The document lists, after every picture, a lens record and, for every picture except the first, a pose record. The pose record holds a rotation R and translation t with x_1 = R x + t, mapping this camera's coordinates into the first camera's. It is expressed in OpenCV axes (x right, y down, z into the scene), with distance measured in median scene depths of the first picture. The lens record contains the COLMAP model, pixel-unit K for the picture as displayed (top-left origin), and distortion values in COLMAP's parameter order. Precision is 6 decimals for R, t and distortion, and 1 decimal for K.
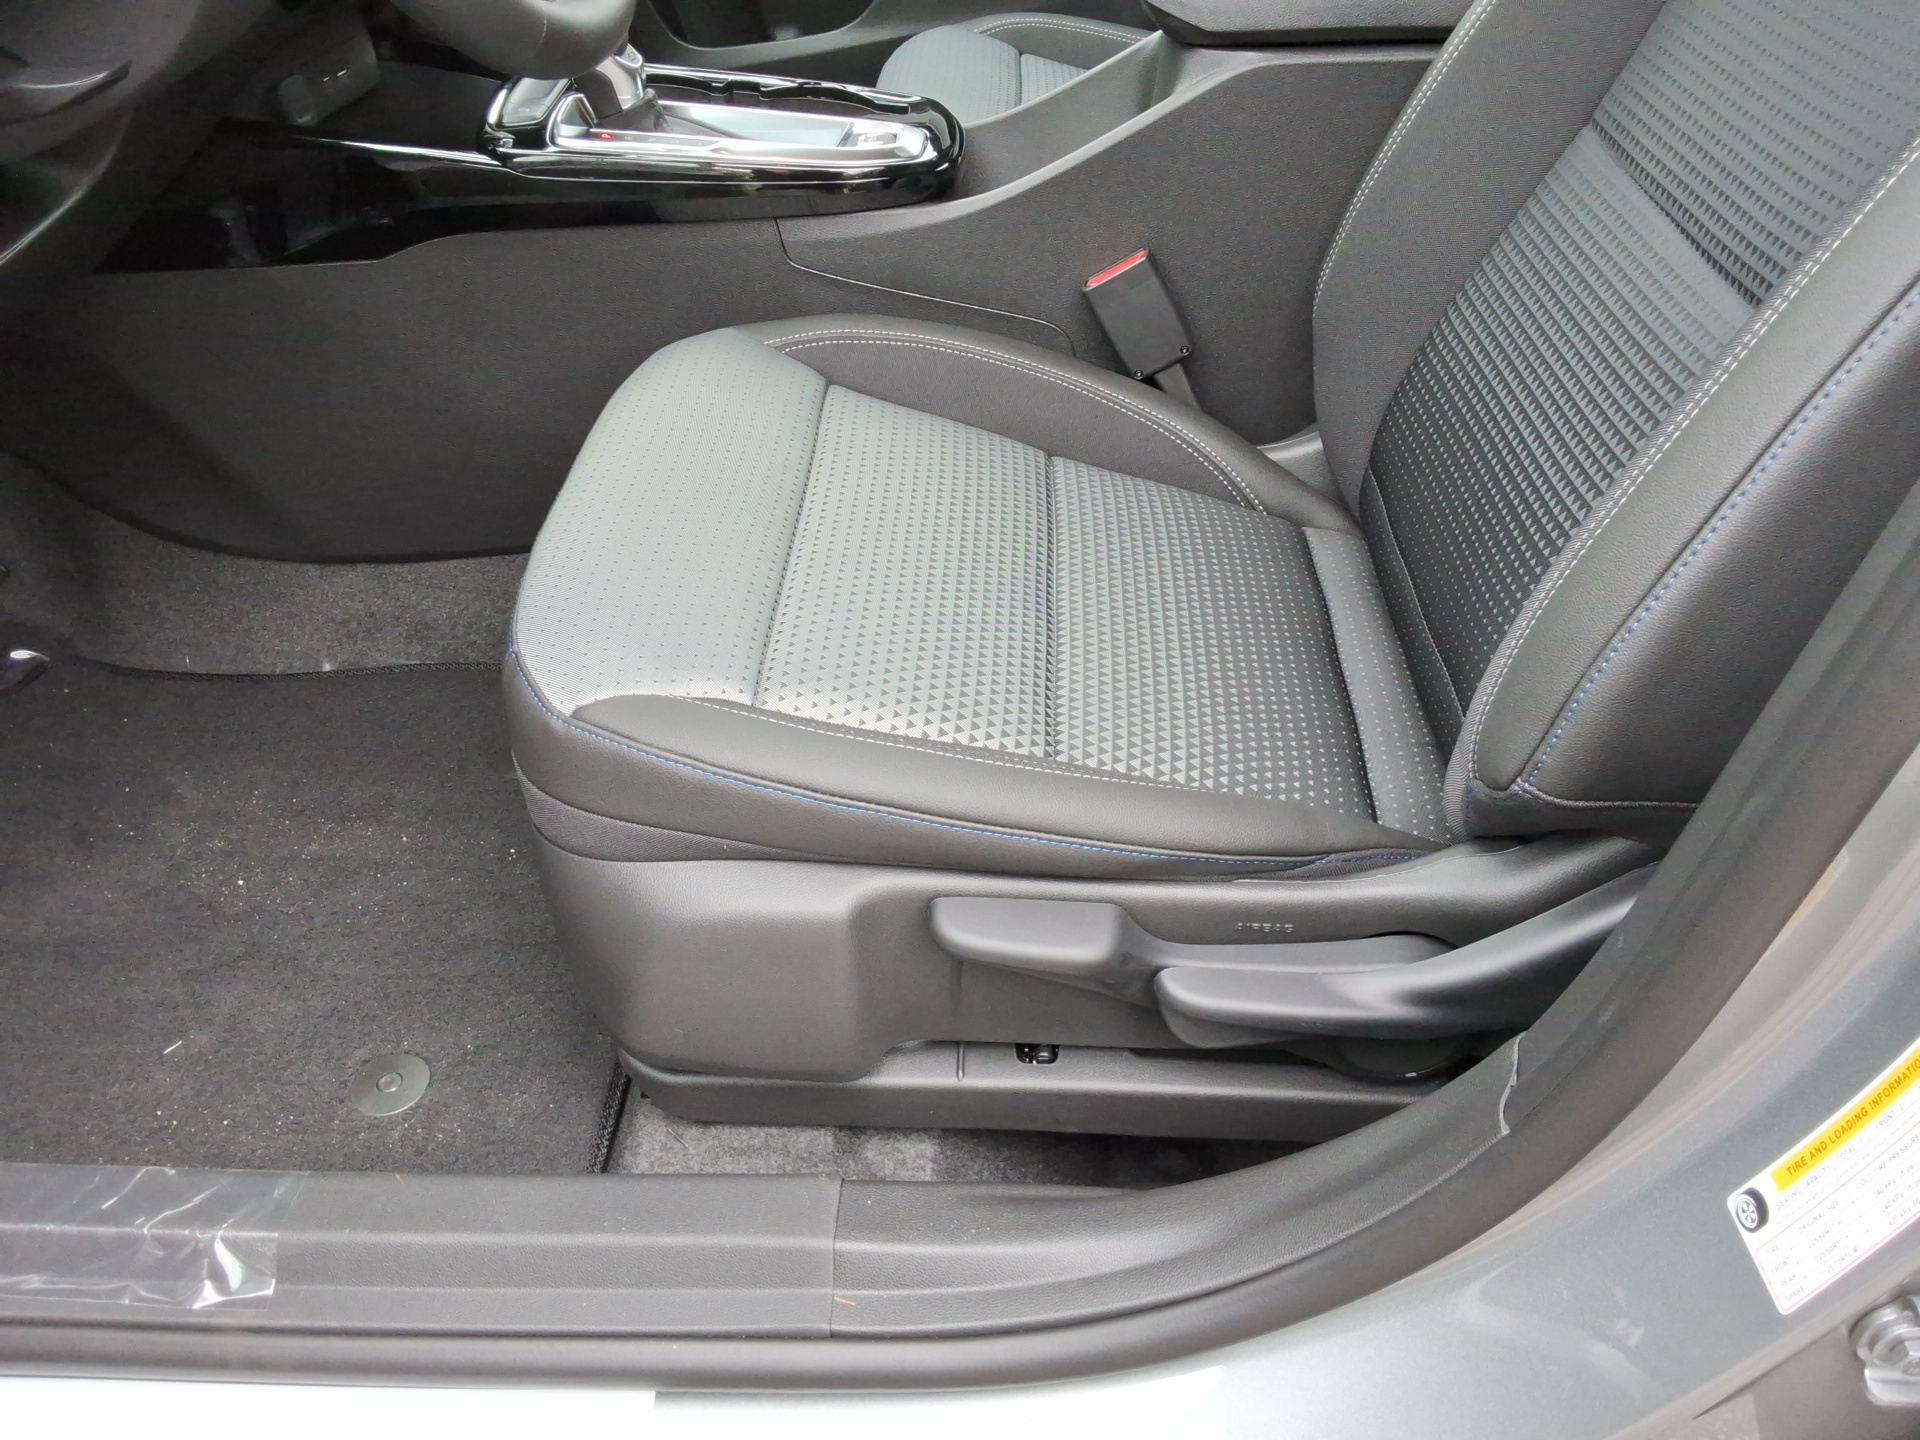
lens RADIAL K [[1543.2, 0, 969.6], [0, 1543.2, 728.0], [0, 0, 1]] dist [0.091114, -0.143502]
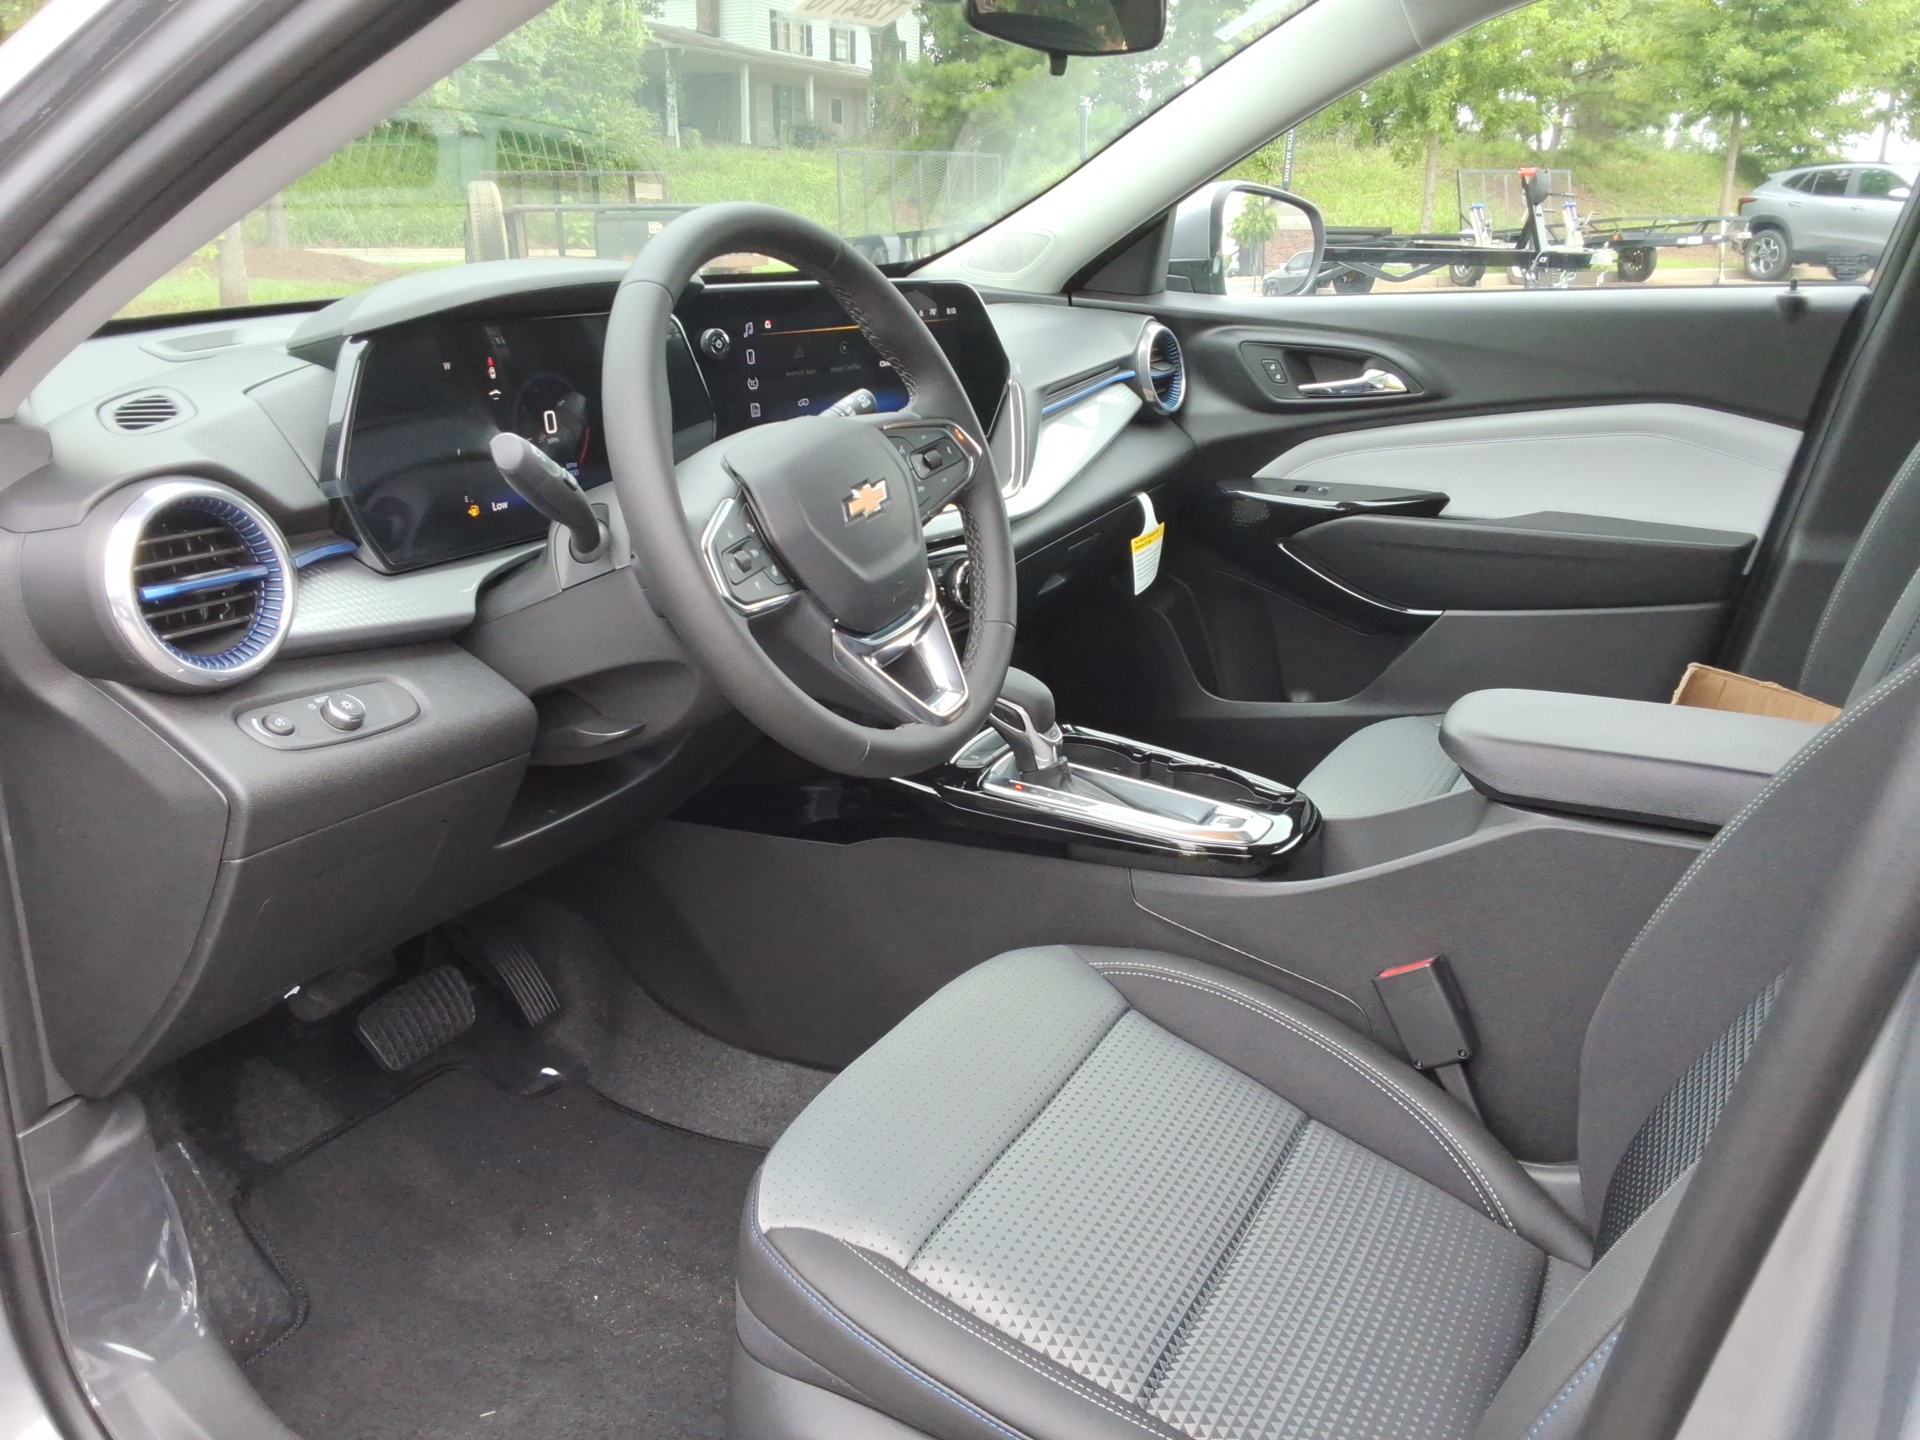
lens RADIAL K [[1543.2, 0, 959.8], [0, 1543.2, 695.2], [0, 0, 1]] dist [0.091114, -0.143502]
pose [[0.890016, 0.135260, -0.435403, 0.272735], [-0.280775, 0.915013, -0.289684, -0.061437], [0.359217, 0.380074, 0.852354, -0.144807]]
